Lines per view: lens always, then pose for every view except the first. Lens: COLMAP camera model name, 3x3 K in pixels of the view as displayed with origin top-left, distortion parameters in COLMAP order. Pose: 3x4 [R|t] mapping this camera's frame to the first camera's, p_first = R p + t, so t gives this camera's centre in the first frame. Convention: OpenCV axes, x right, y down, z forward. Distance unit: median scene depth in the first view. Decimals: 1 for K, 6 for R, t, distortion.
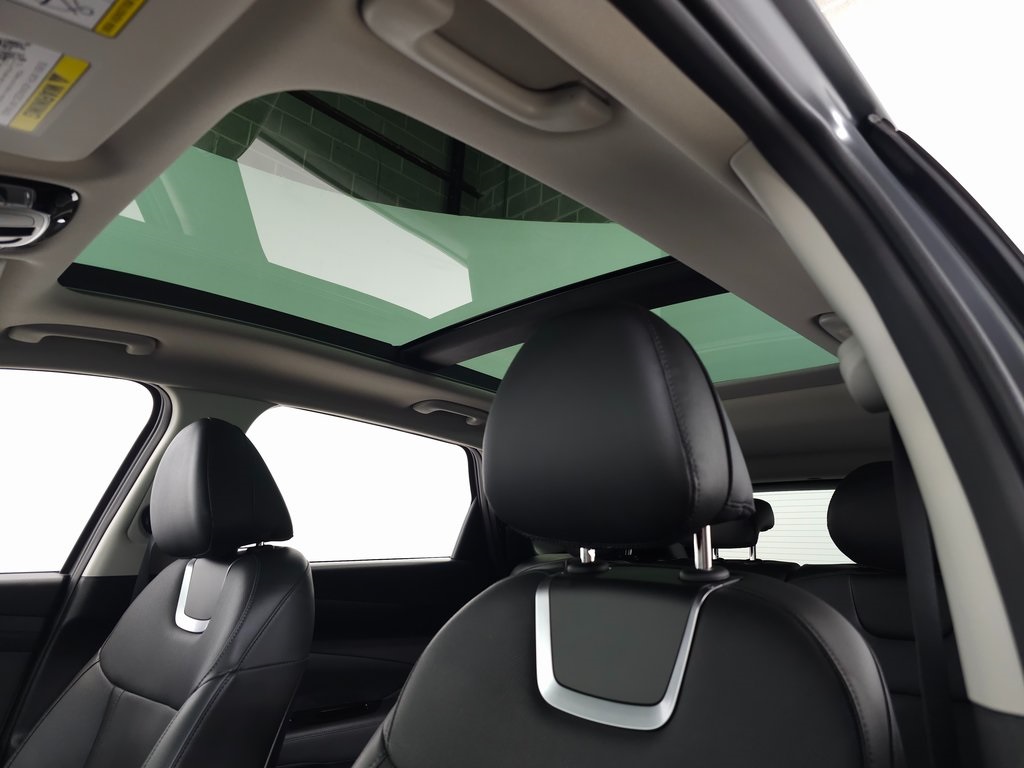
lens RADIAL K [[682.9, 0, 512.0], [0, 682.9, 384.0], [0, 0, 1]] dist [0.037191, -0.038394]
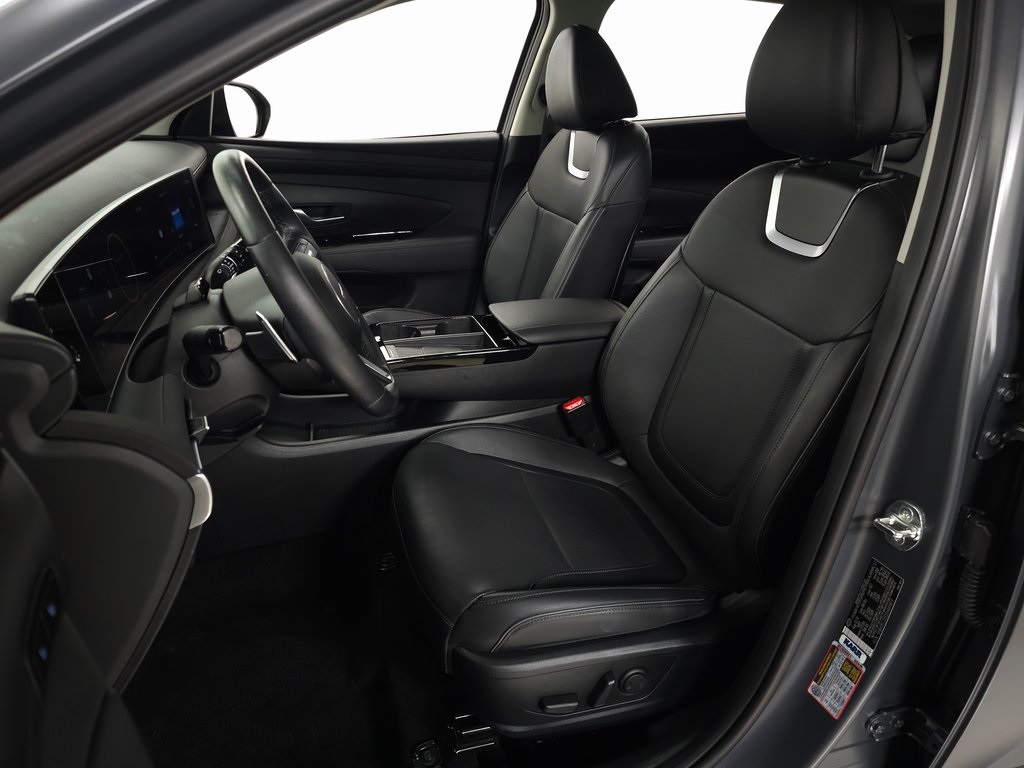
lens RADIAL K [[682.9, 0, 512.0], [0, 682.9, 384.0], [0, 0, 1]] dist [0.037191, -0.038394]
pose [[0.882540, 0.178278, -0.435131, 0.178238], [0.134262, 0.791293, 0.596514, -0.232026], [0.450662, -0.584869, 0.674412, -0.428022]]
